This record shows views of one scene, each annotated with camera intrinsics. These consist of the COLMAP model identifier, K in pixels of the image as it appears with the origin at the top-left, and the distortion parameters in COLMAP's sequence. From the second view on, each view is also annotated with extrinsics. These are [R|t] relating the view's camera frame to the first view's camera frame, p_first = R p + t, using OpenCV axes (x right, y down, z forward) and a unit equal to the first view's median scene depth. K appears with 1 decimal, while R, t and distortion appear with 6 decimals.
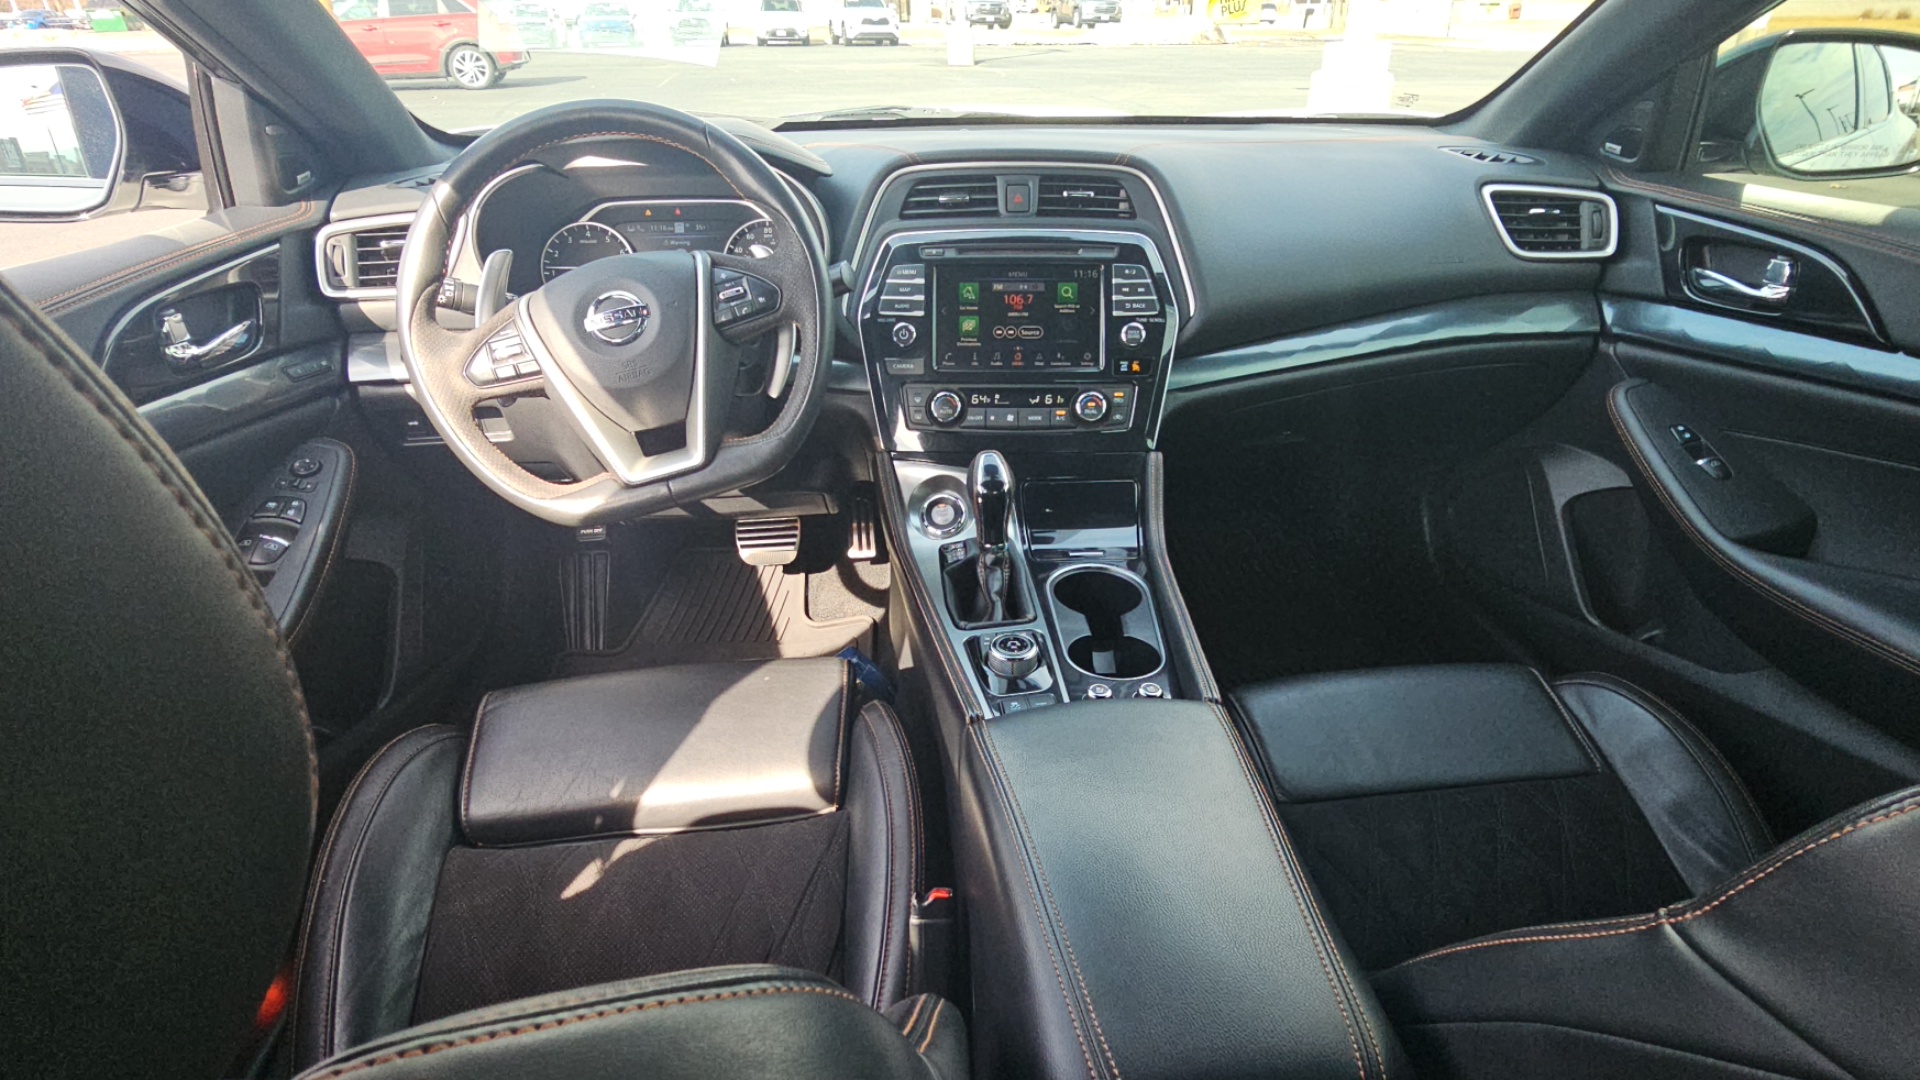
lens RADIAL K [[1061.9, 0, 960.0], [0, 1061.9, 540.0], [0, 0, 1]] dist [-0.000283, 0.001236]
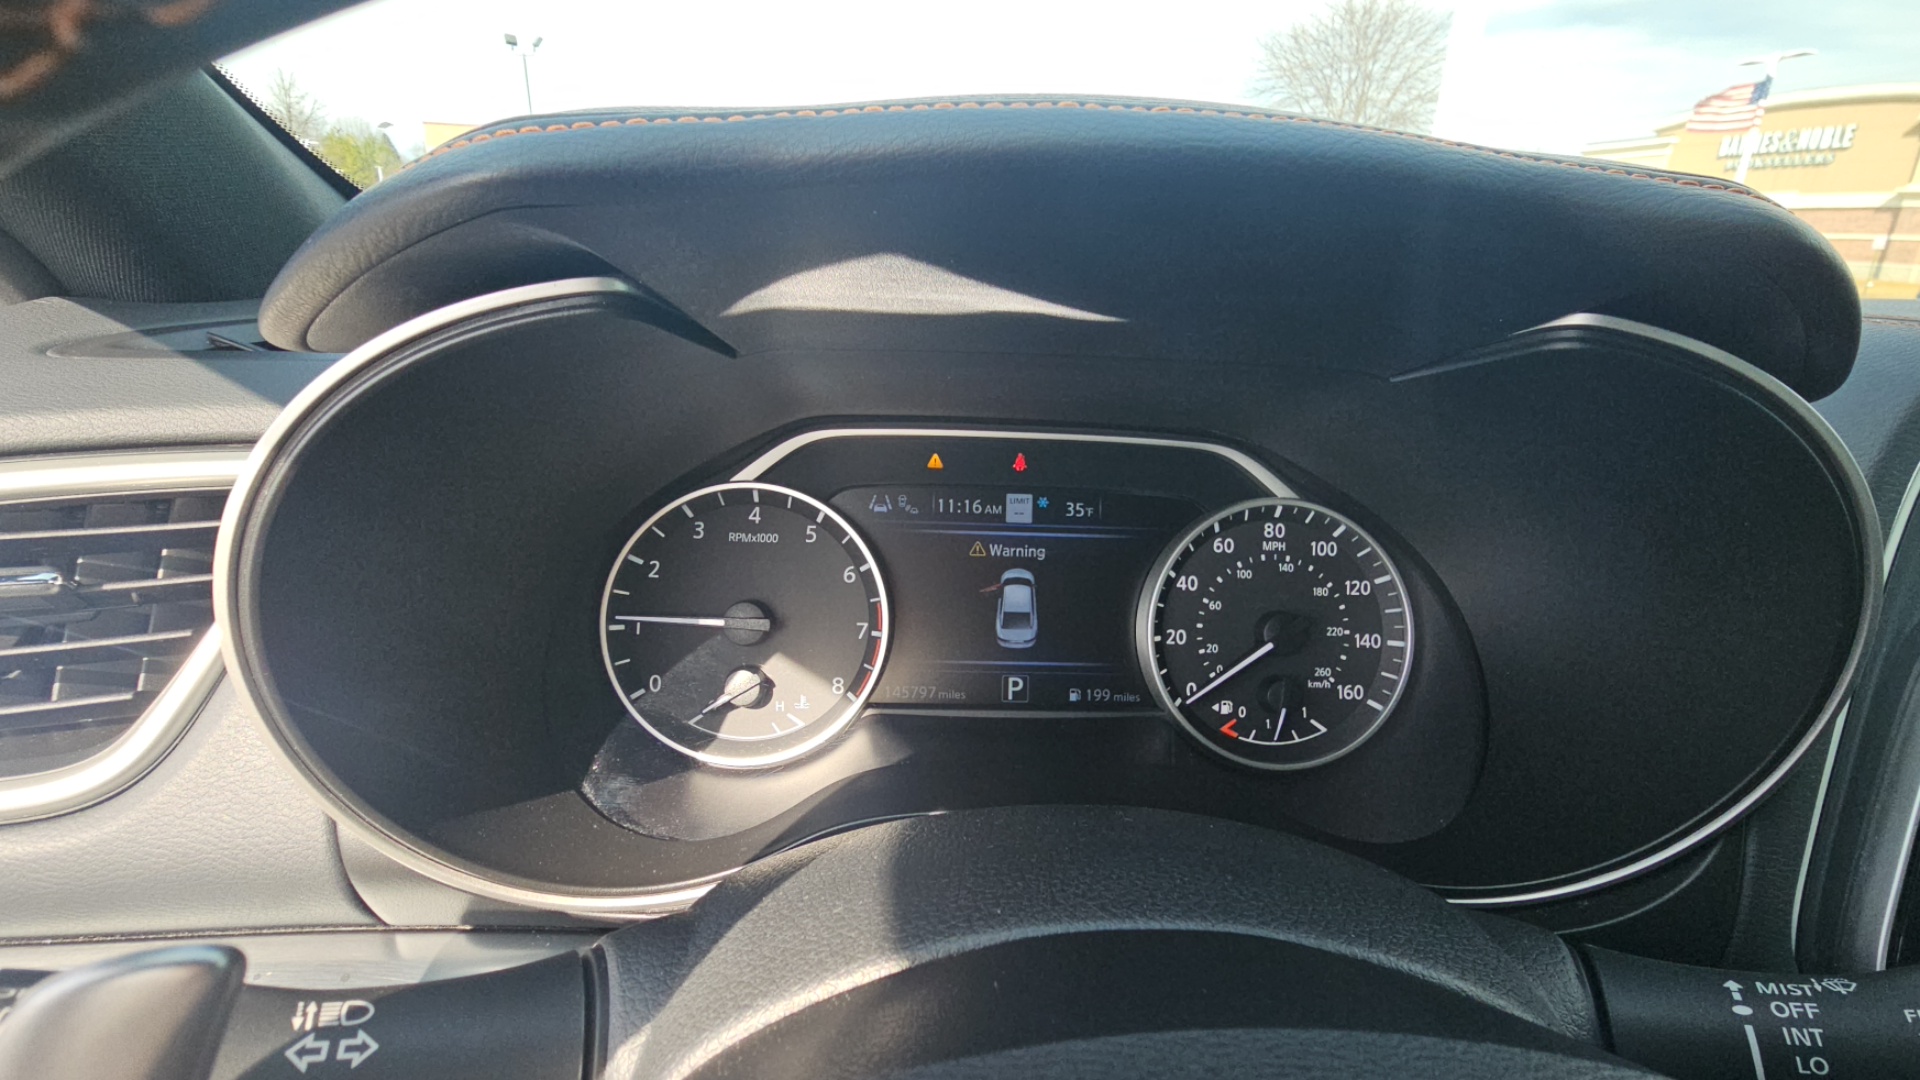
lens RADIAL K [[858.6, 0, 975.9], [0, 858.6, 545.8], [0, 0, 1]] dist [0.008698, -0.006670]
pose [[0.997289, 0.064858, -0.034759, -0.318902], [-0.068428, 0.991130, -0.113921, -0.297319], [0.027062, 0.115991, 0.992882, 0.866104]]
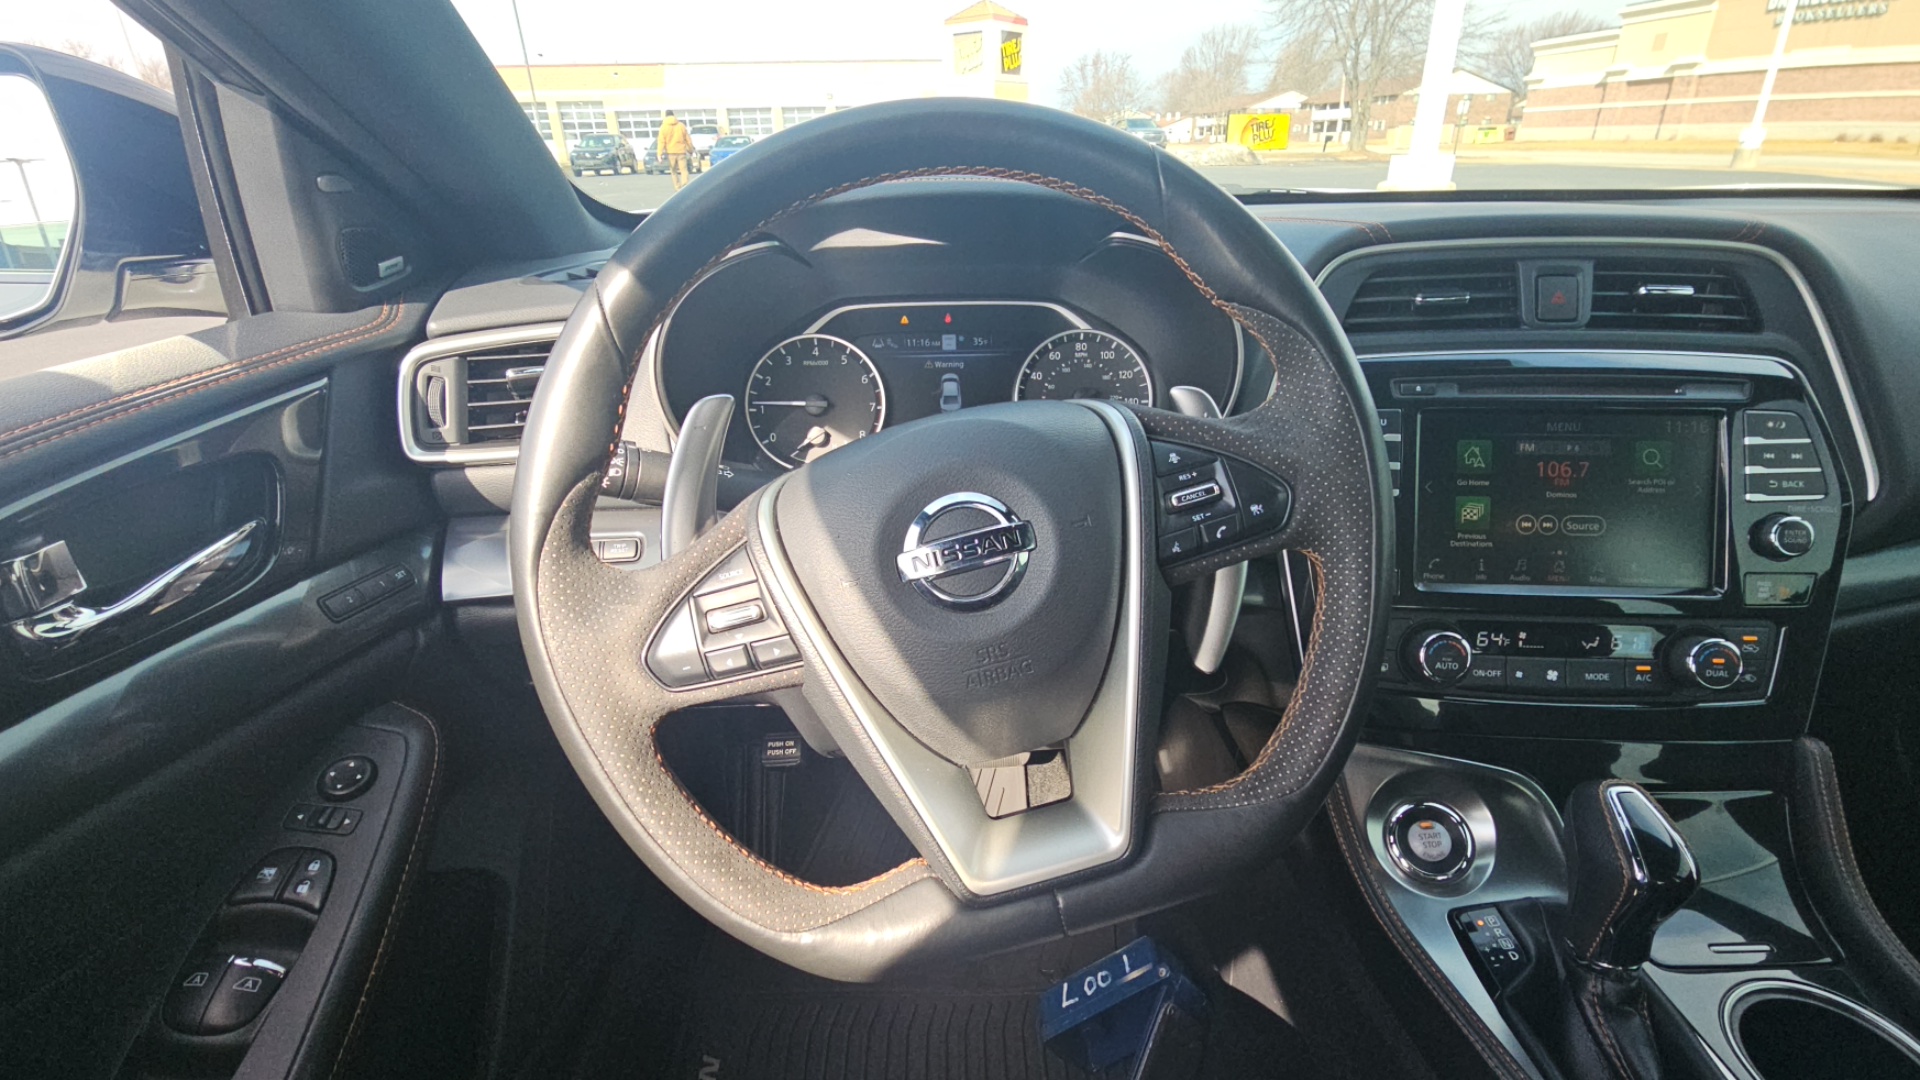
lens RADIAL K [[991.9, 0, 982.9], [0, 991.9, 550.5], [0, 0, 1]] dist [0.005344, -0.002613]
pose [[0.997355, 0.017278, -0.070595, -0.234680], [-0.021633, 0.997879, -0.061395, -0.150512], [0.069384, 0.062759, 0.995614, 0.466192]]
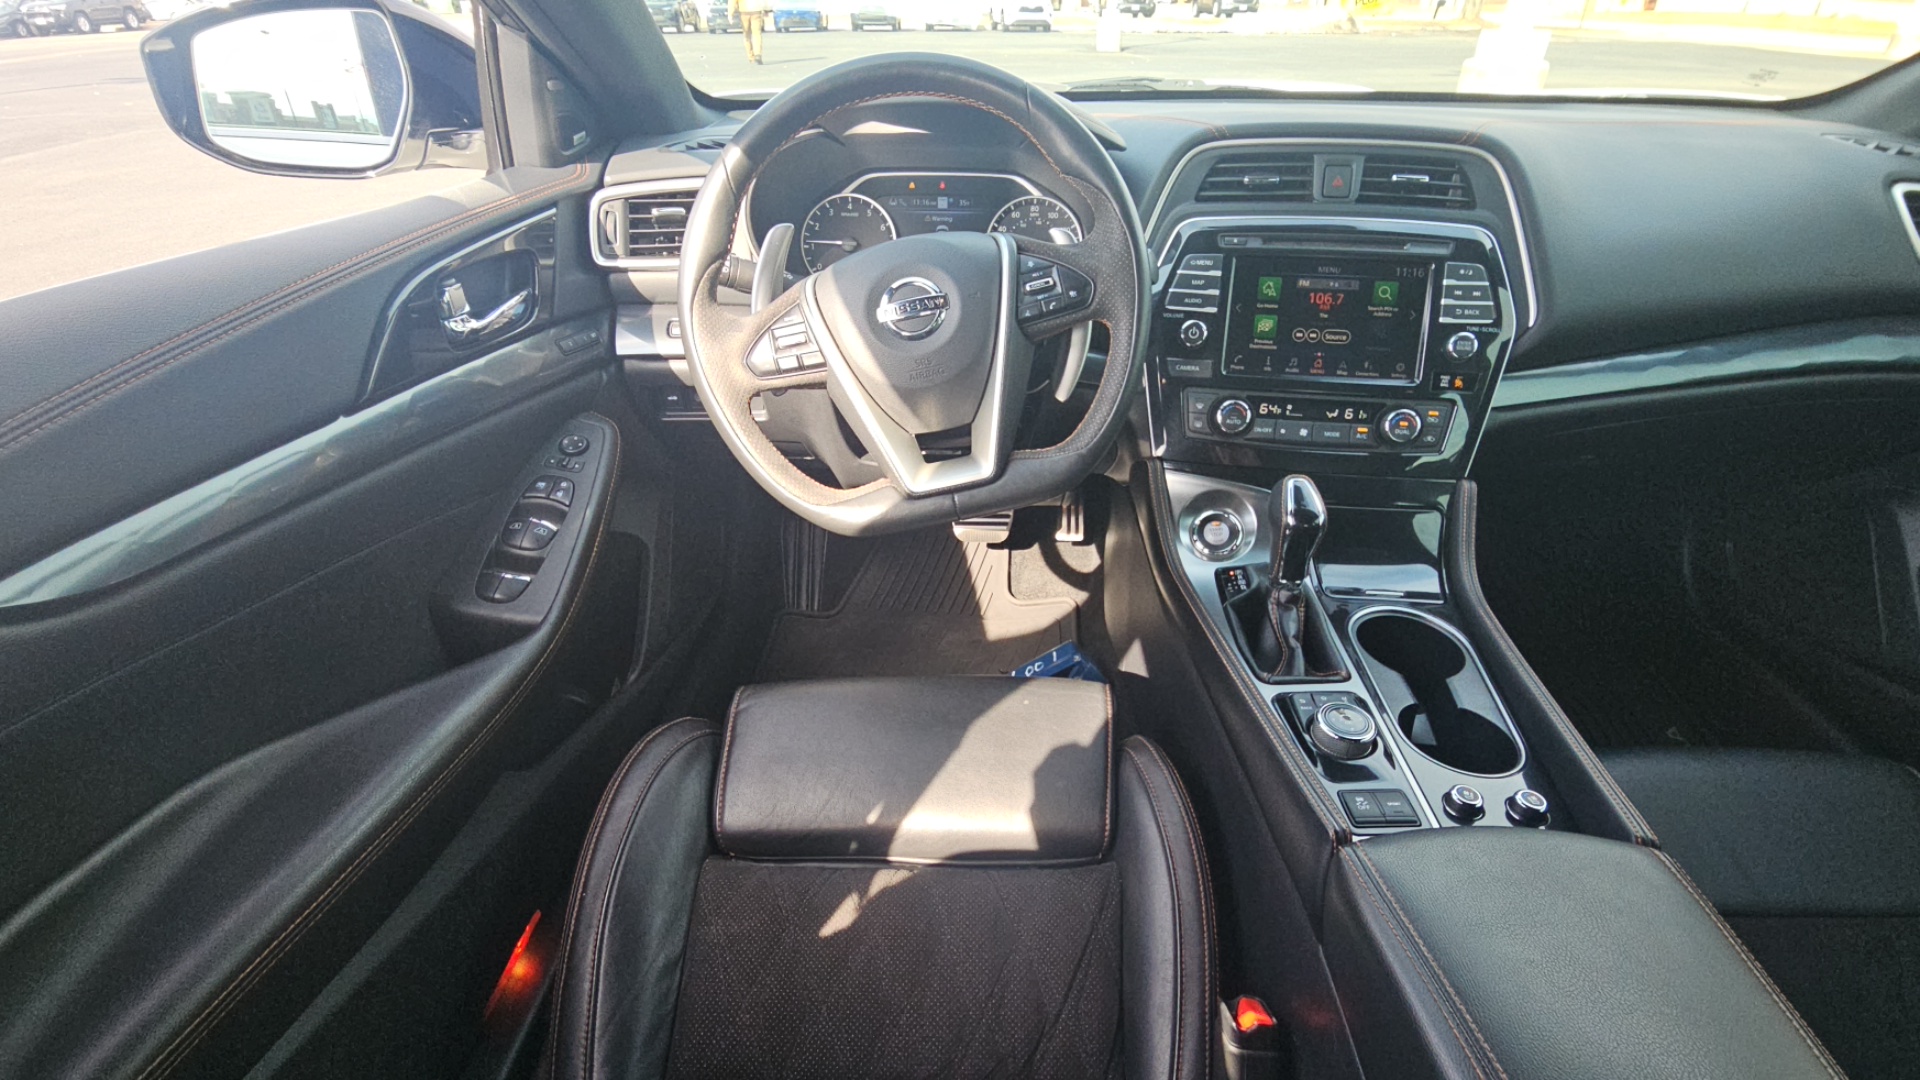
lens RADIAL K [[938.8, 0, 961.0], [0, 938.8, 560.7], [0, 0, 1]] dist [0.003286, -0.001327]
pose [[0.988506, 0.080776, -0.127791, -0.136555], [-0.070400, 0.993999, 0.083730, -0.055939], [0.133787, -0.073771, 0.988260, 0.175668]]
